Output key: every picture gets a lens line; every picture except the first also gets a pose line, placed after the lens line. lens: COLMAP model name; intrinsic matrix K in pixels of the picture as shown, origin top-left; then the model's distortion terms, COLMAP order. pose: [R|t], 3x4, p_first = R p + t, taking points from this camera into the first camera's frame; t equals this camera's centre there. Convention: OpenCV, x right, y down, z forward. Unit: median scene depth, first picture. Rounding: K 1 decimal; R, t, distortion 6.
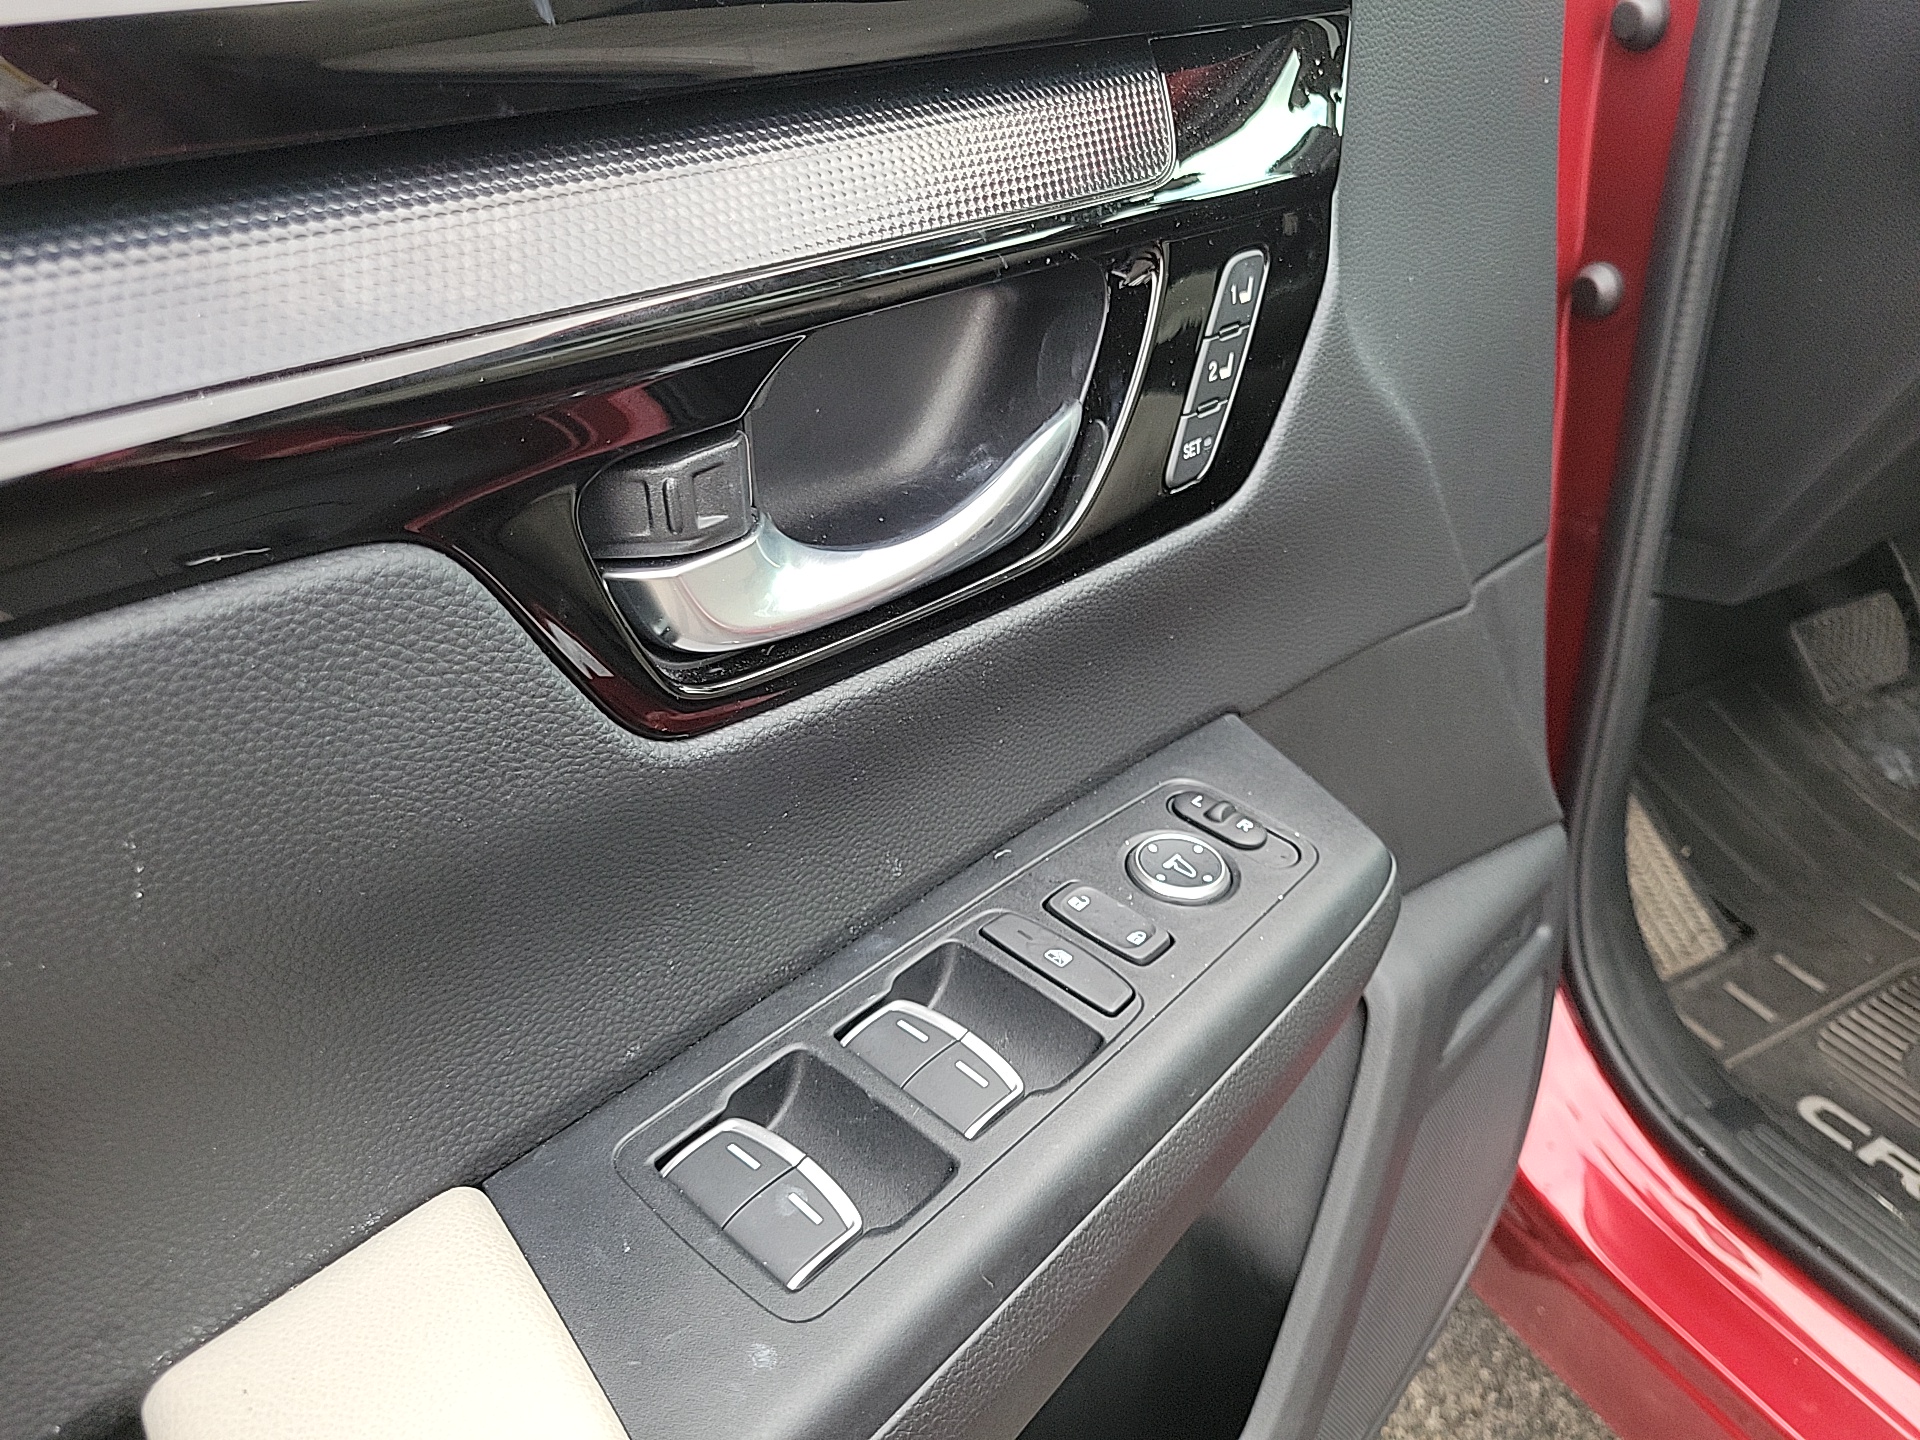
lens RADIAL K [[1451.0, 0, 963.9], [0, 1451.0, 734.0], [0, 0, 1]] dist [0.020894, -0.004514]
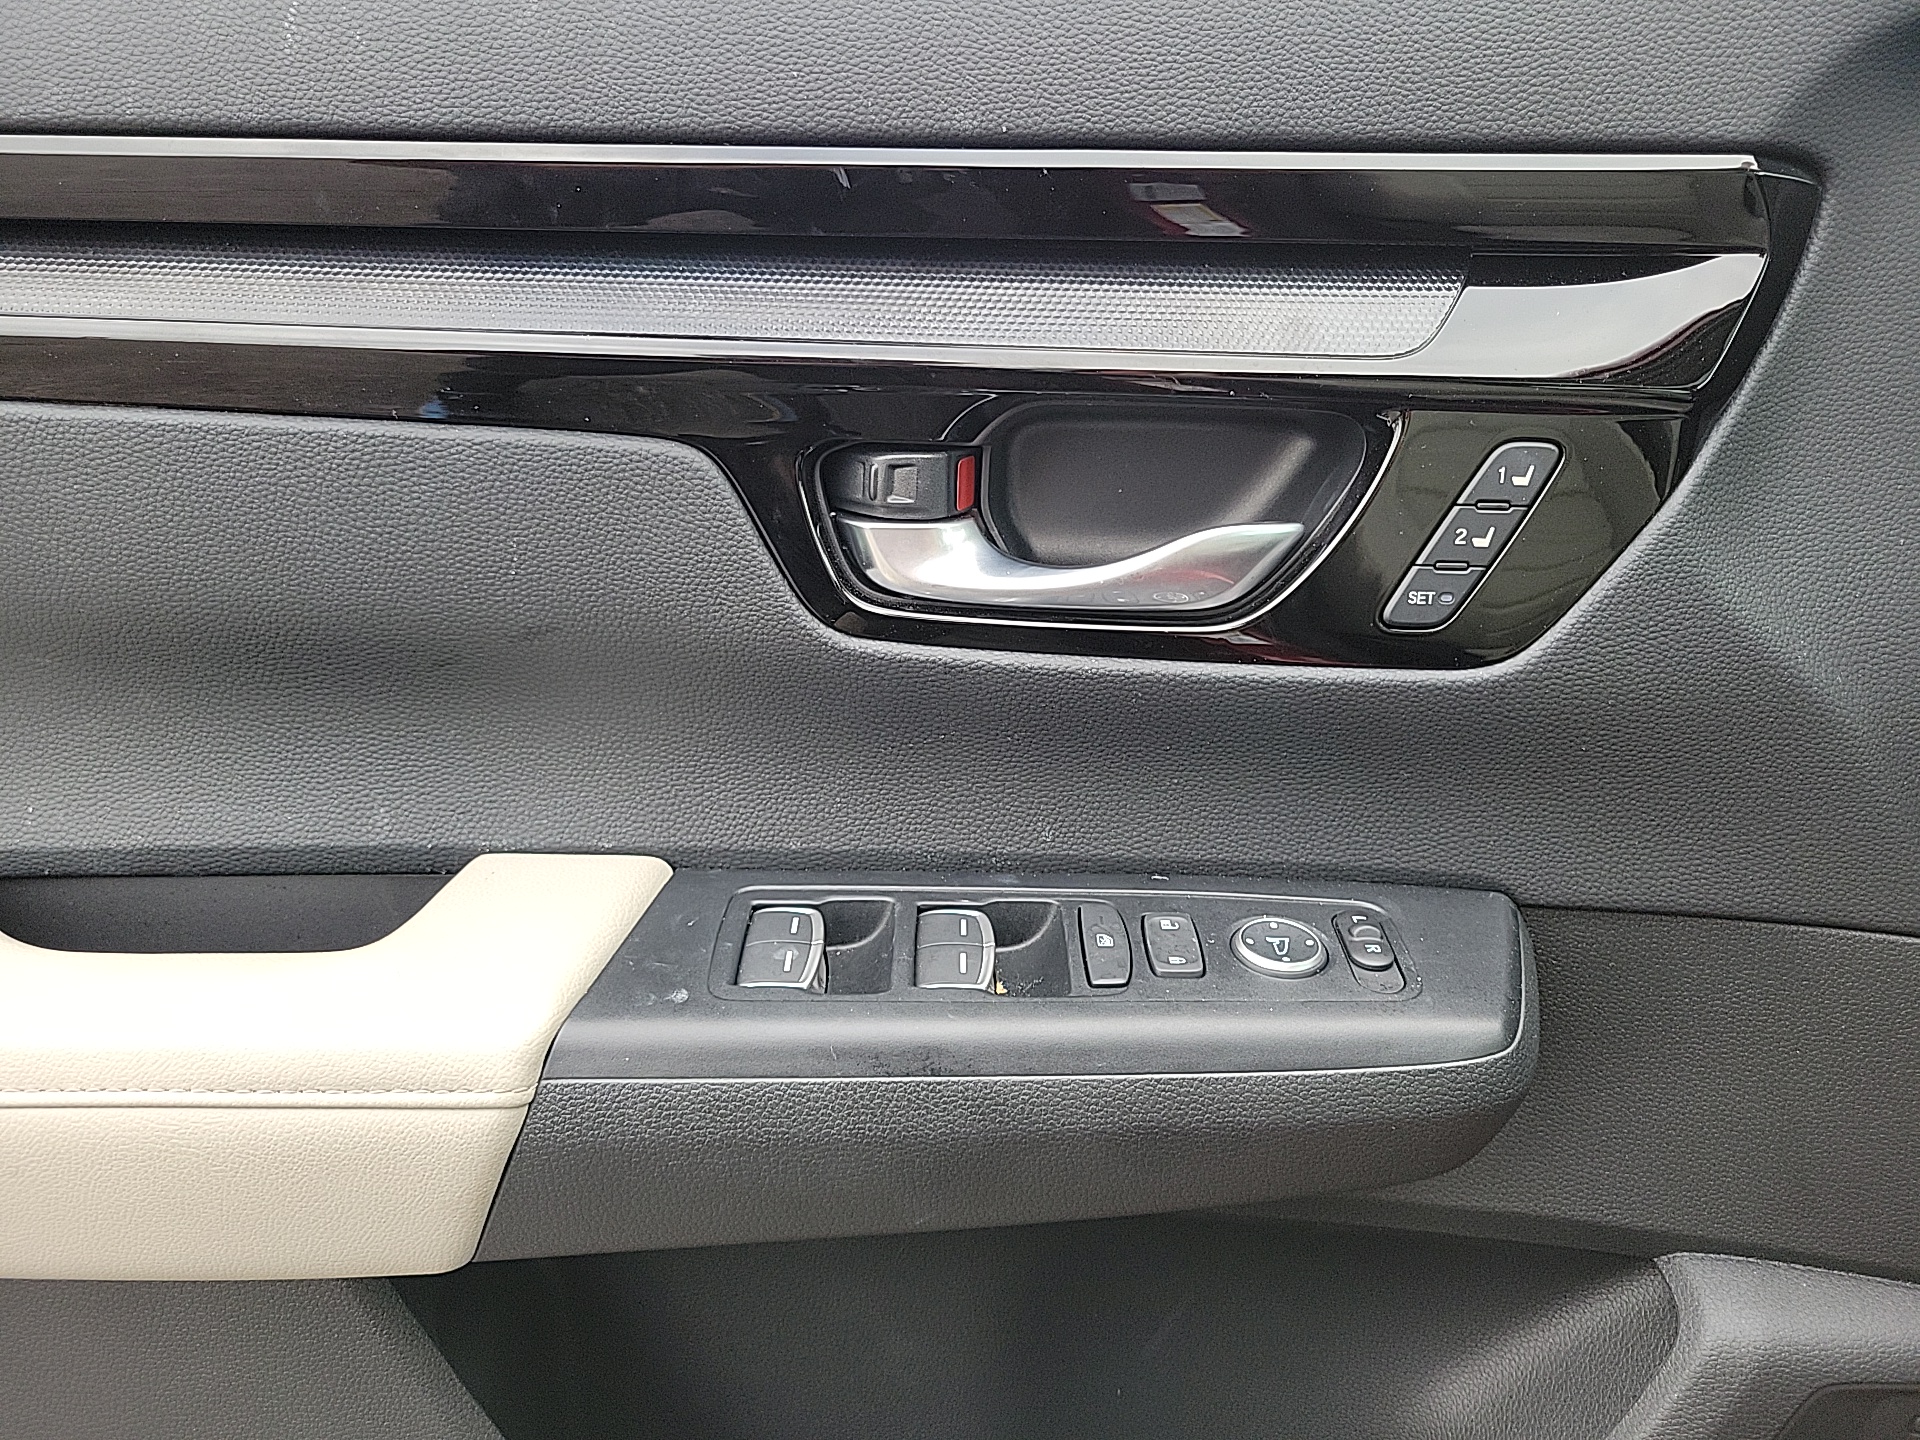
lens RADIAL K [[1499.8, 0, 960.0], [0, 1499.8, 720.0], [0, 0, 1]] dist [0.000090, 0.000760]
pose [[0.669214, 0.280731, -0.688000, 0.946378], [-0.395488, 0.918417, -0.009938, 0.052881], [0.629081, 0.278747, 0.725643, -0.038460]]
